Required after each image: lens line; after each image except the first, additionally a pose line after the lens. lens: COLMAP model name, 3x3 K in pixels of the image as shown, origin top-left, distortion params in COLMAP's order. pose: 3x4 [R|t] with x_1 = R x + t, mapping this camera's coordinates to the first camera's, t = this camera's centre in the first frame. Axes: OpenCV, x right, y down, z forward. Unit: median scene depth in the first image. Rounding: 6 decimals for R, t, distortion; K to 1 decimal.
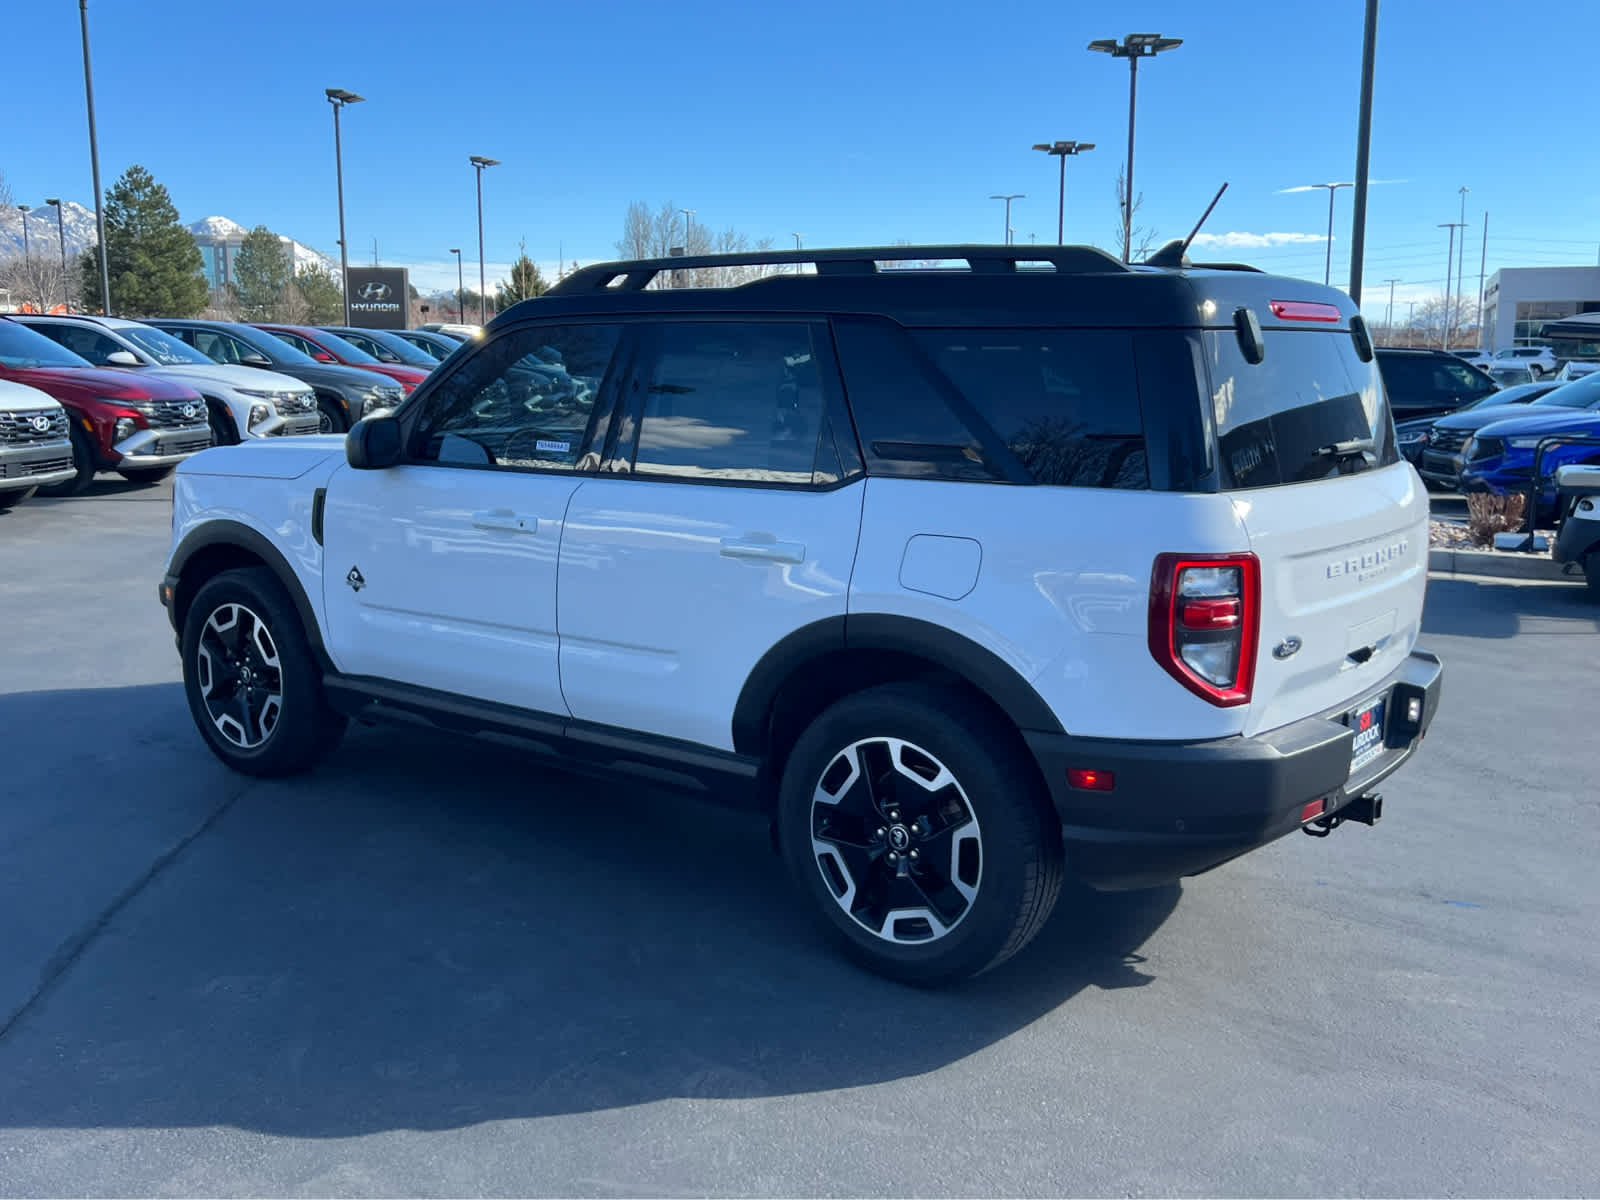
lens RADIAL K [[1513.9, 0, 800.0], [0, 1513.9, 600.0], [0, 0, 1]] dist [0.212807, -0.760640]
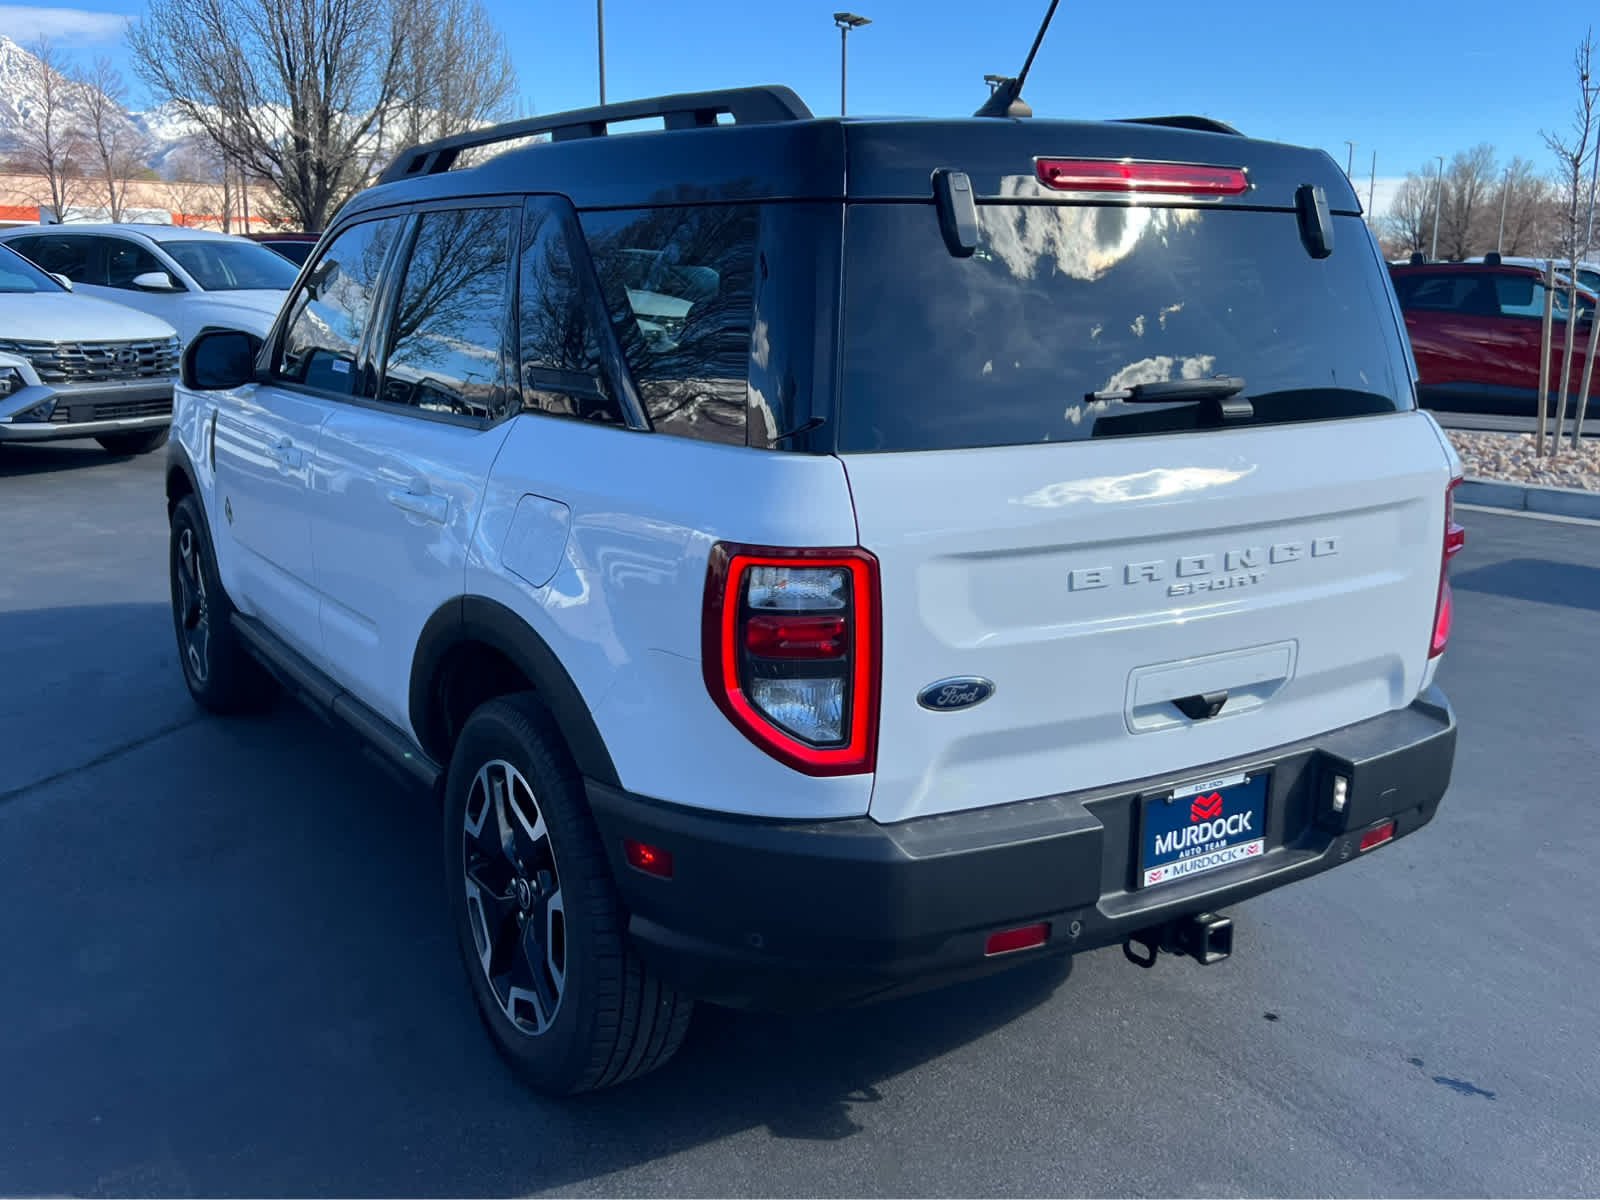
lens RADIAL K [[1533.6, 0, 800.0], [0, 1533.6, 600.0], [0, 0, 1]] dist [0.017581, -0.025793]
pose [[0.938662, 0.070910, -0.337469, 0.425995], [-0.055368, 0.996924, 0.055474, -0.037041], [0.340365, -0.033386, 0.939701, 0.327743]]
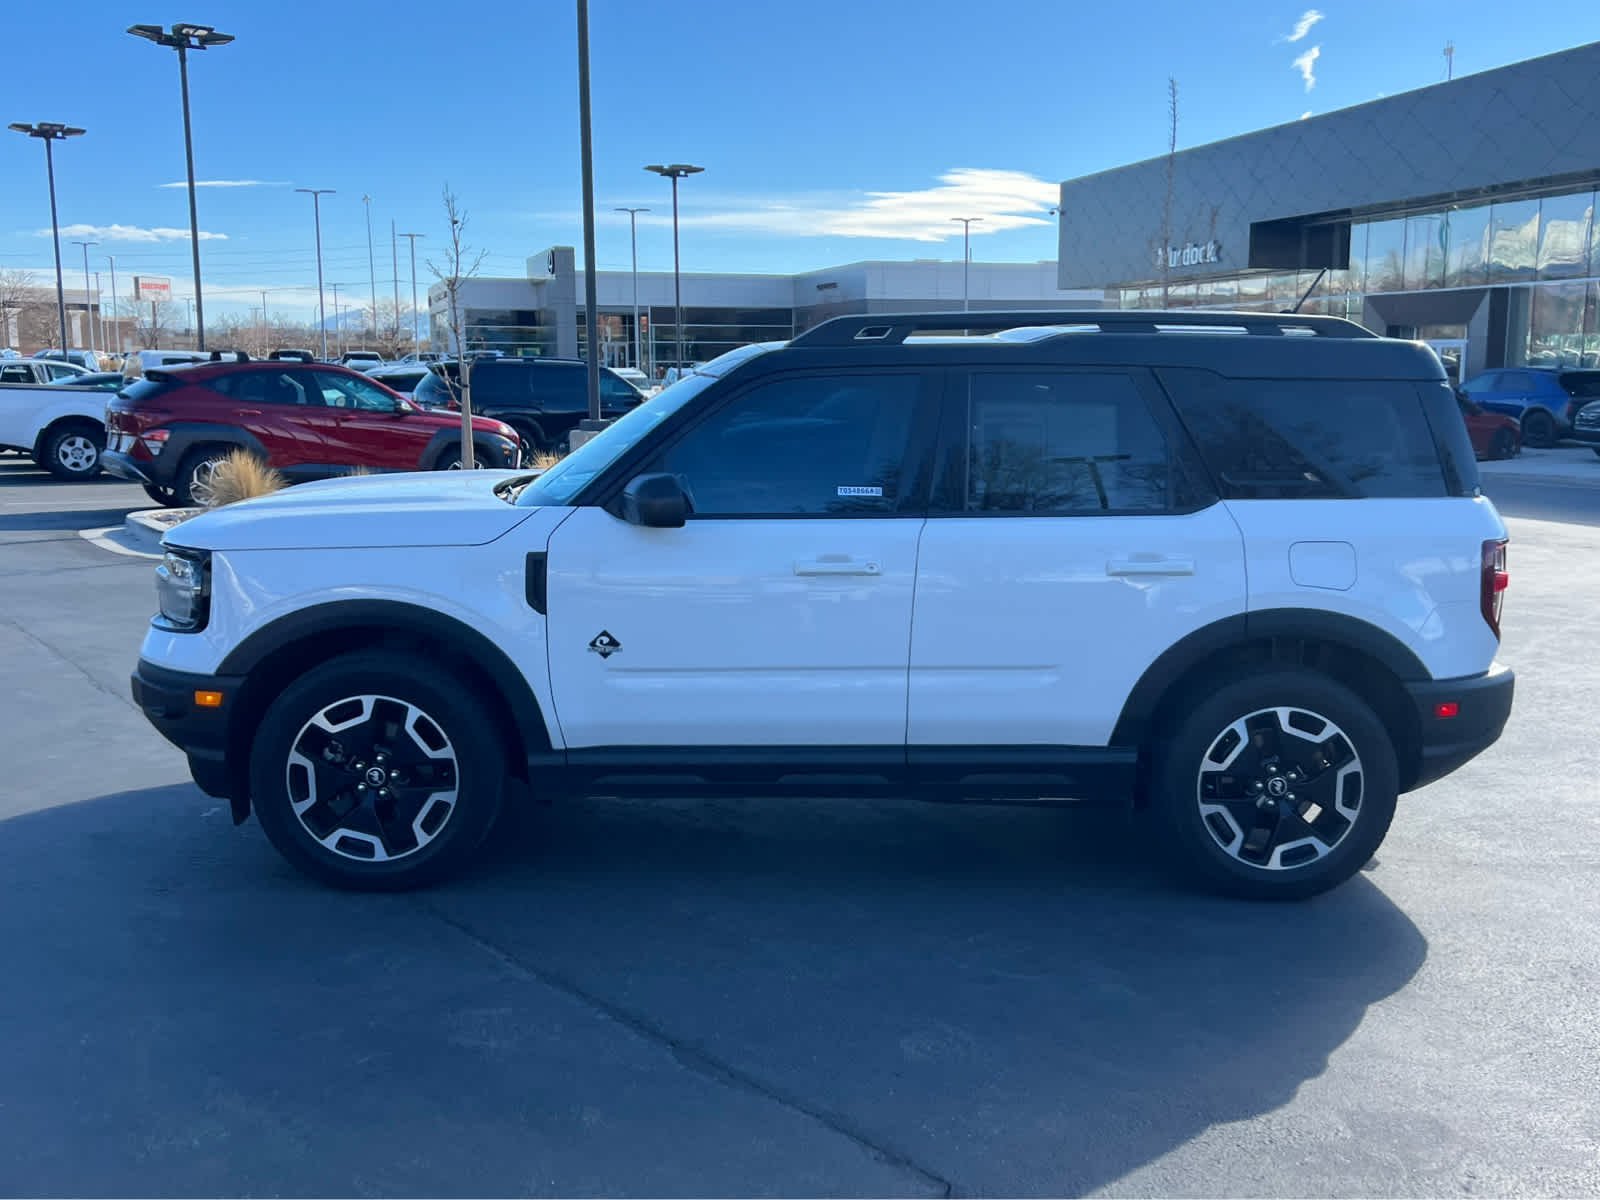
lens RADIAL K [[1551.3, 0, 794.5], [0, 1551.3, 569.8], [0, 0, 1]] dist [0.062432, -0.008255]
pose [[0.770669, -0.086686, 0.631312, -1.004907], [0.100946, 0.994802, 0.013369, -0.075639], [-0.629189, 0.053425, 0.775414, 0.238296]]
